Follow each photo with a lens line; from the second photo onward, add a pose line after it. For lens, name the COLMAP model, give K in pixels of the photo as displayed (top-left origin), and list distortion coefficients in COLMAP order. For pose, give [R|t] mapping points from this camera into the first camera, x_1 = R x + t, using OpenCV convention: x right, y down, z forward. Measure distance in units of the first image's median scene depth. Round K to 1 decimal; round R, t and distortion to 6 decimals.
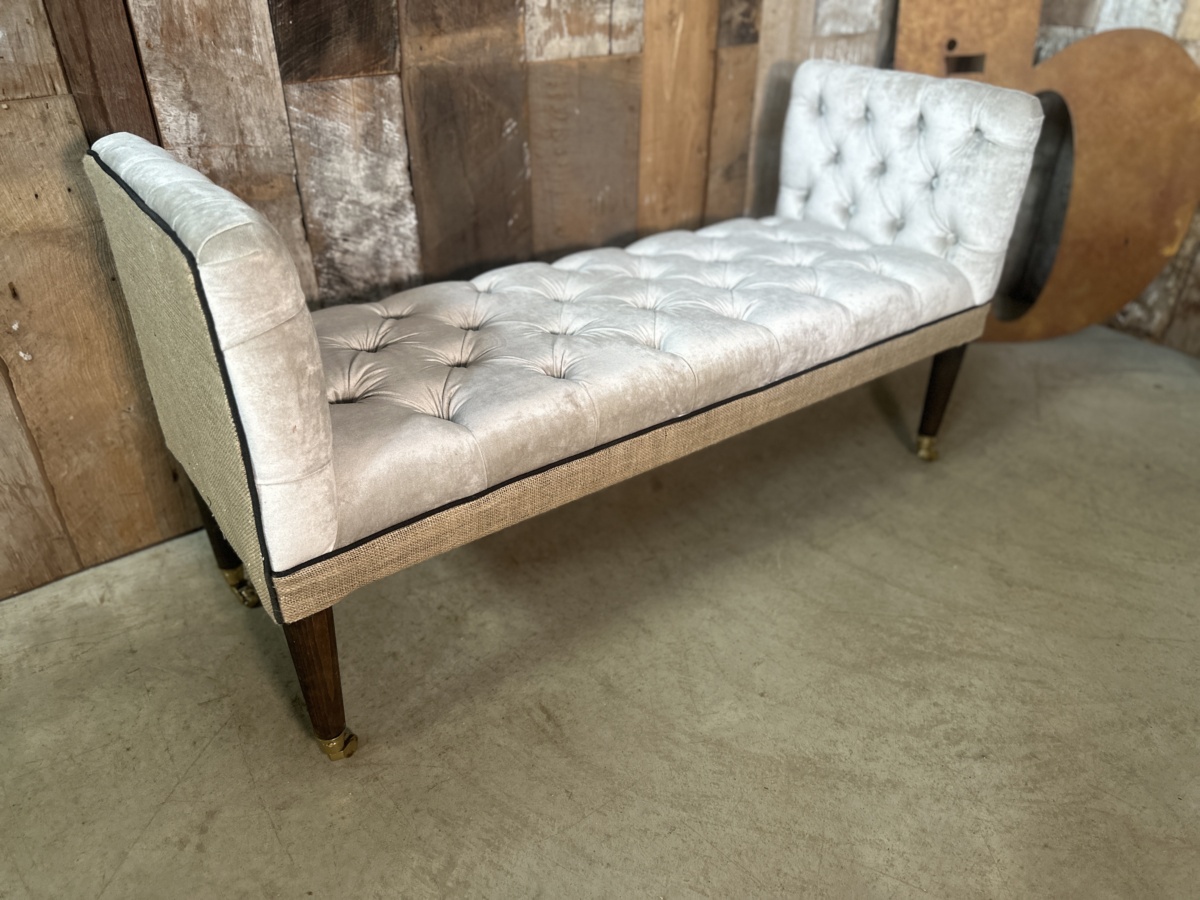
lens RADIAL K [[836.5, 0, 600.0], [0, 836.5, 450.0], [0, 0, 1]] dist [-0.002484, -0.003098]
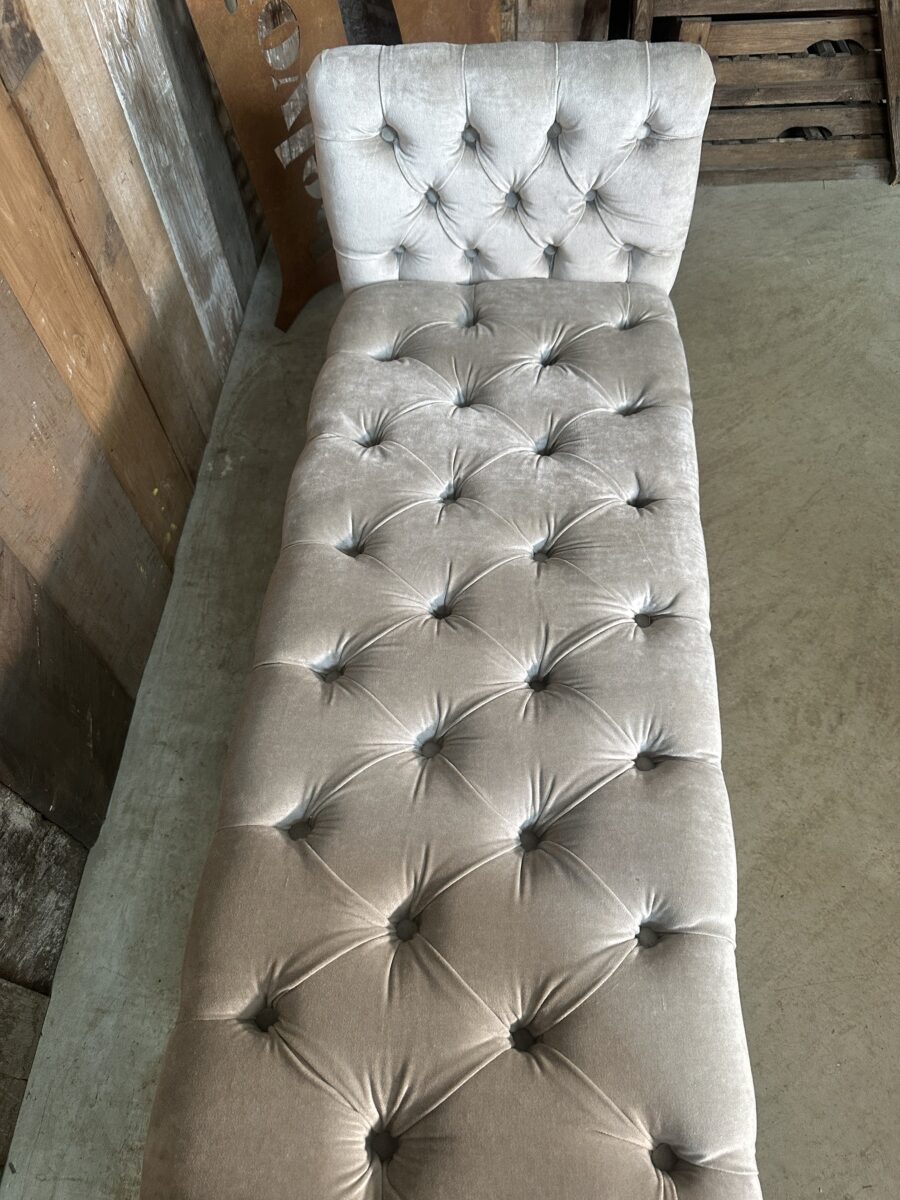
lens RADIAL K [[836.5, 0, 450.0], [0, 836.5, 600.0], [0, 0, 1]] dist [-0.002484, -0.003098]
pose [[0.621487, -0.676930, 0.394360, -0.175823], [0.468746, 0.724639, 0.505149, -0.465678], [-0.627719, -0.129089, 0.767662, 0.385249]]
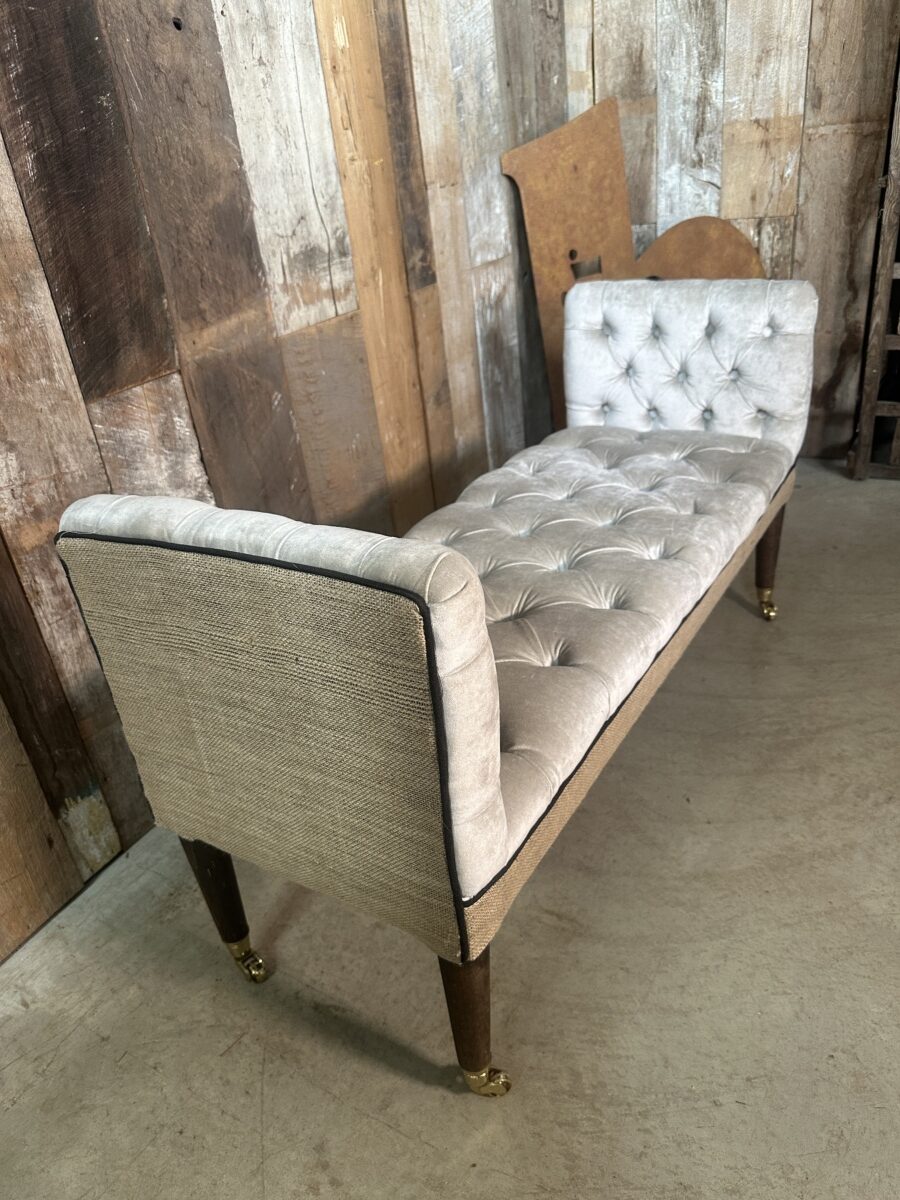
lens RADIAL K [[829.6, 0, 450.0], [0, 829.6, 600.0], [0, 0, 1]] dist [0.027189, -0.044144]
pose [[0.908410, -0.288628, 0.302464, -0.324777], [0.313627, 0.948845, -0.036494, -0.050330], [-0.276458, 0.128012, 0.952462, -0.007299]]
